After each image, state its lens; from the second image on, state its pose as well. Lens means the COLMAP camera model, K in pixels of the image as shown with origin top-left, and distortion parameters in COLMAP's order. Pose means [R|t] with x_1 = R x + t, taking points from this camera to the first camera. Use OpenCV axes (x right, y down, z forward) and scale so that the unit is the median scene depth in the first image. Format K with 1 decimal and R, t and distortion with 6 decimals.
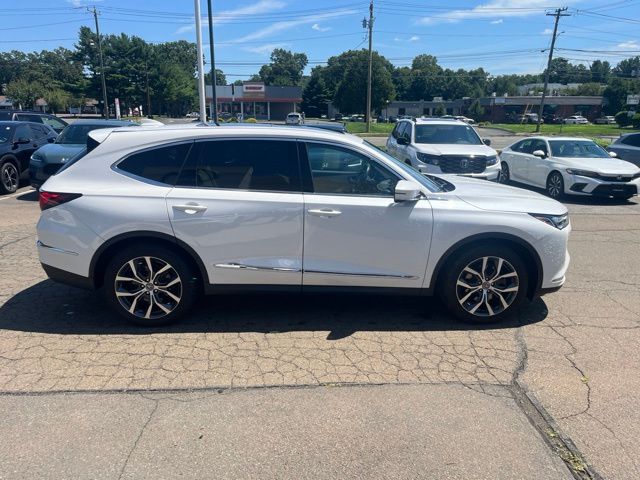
lens RADIAL K [[483.0, 0, 321.7], [0, 483.0, 239.4], [0, 0, 1]] dist [0.082143, -0.109207]
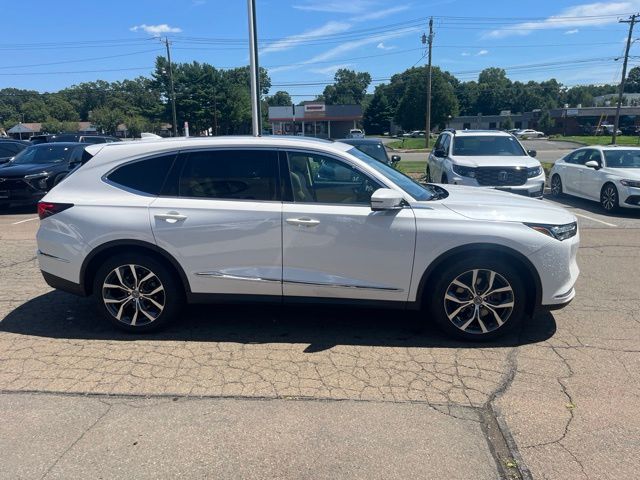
lens RADIAL K [[483.0, 0, 318.9], [0, 483.0, 239.7], [0, 0, 1]] dist [0.082143, -0.109207]
pose [[0.990729, 0.004761, -0.135769, 0.163630], [-0.009523, 0.999361, -0.034445, 0.013853], [0.135518, 0.035419, 0.990142, 0.031682]]
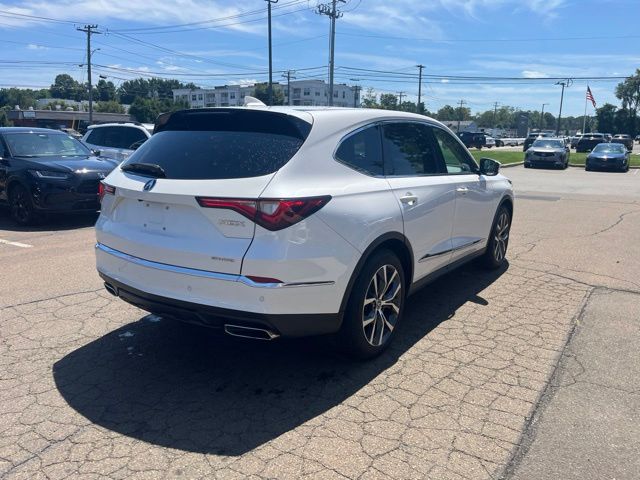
lens RADIAL K [[483.0, 0, 318.7], [0, 483.0, 238.5], [0, 0, 1]] dist [0.082143, -0.109207]
pose [[0.615772, -0.166498, 0.770132, -0.979245], [0.192787, 0.979547, 0.057626, -0.071103], [-0.763975, 0.112987, 0.635276, 0.543967]]
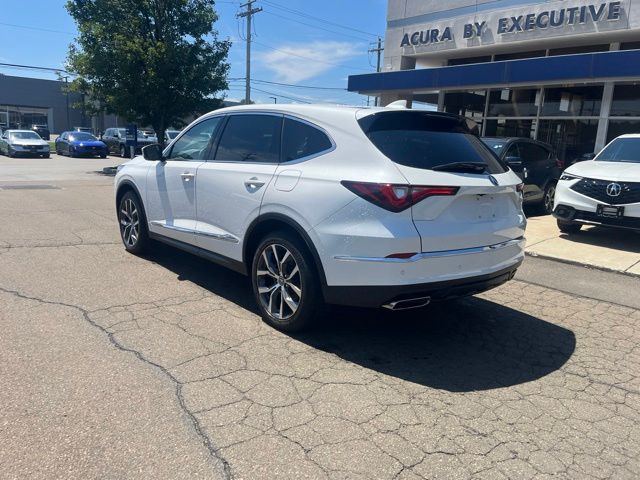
lens RADIAL K [[483.0, 0, 318.2], [0, 483.0, 236.4], [0, 0, 1]] dist [0.082143, -0.109207]
pose [[-0.612784, -0.189564, 0.767178, -1.038405], [0.139689, 0.929532, 0.341258, -0.367764], [-0.777807, 0.316283, -0.543122, 1.793105]]
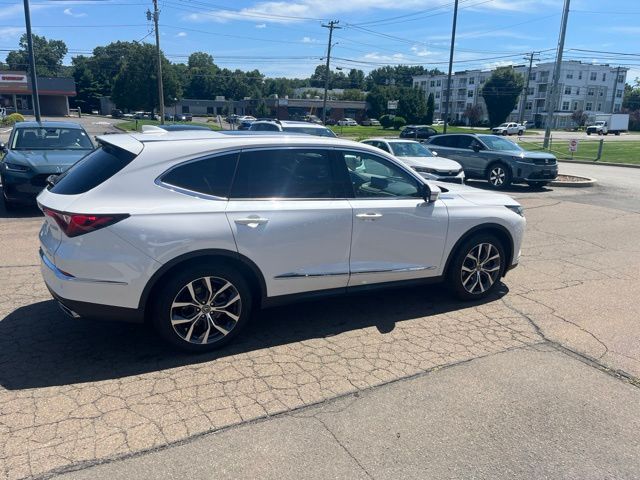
lens RADIAL K [[483.0, 0, 320.0], [0, 483.0, 242.1], [0, 0, 1]] dist [0.082143, -0.109207]
pose [[0.907666, -0.090139, 0.409898, -0.509023], [0.086838, 0.995864, 0.026705, -0.034576], [-0.410610, 0.011356, 0.911740, 0.067538]]
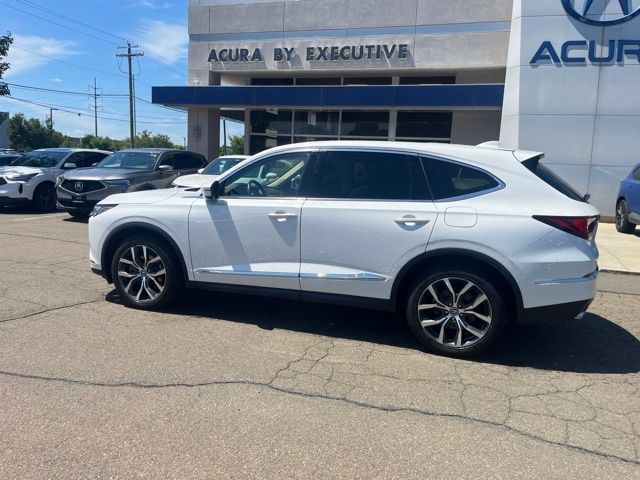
lens RADIAL K [[483.0, 0, 319.9], [0, 483.0, 238.4], [0, 0, 1]] dist [0.082143, -0.109207]
pose [[-0.928126, -0.103976, 0.357450, -0.445194], [0.041095, 0.925717, 0.375978, -0.489284], [-0.369990, 0.363644, -0.854909, 2.219837]]
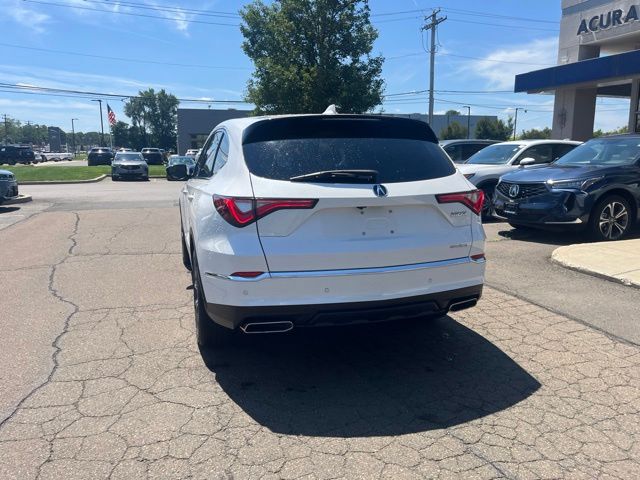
lens RADIAL K [[483.0, 0, 317.2], [0, 483.0, 234.6], [0, 0, 1]] dist [0.082143, -0.109207]
pose [[-0.243365, -0.170941, 0.954753, -1.210445], [0.244001, 0.941902, 0.230836, -0.262715], [-0.938742, 0.289137, -0.187516, 1.348439]]
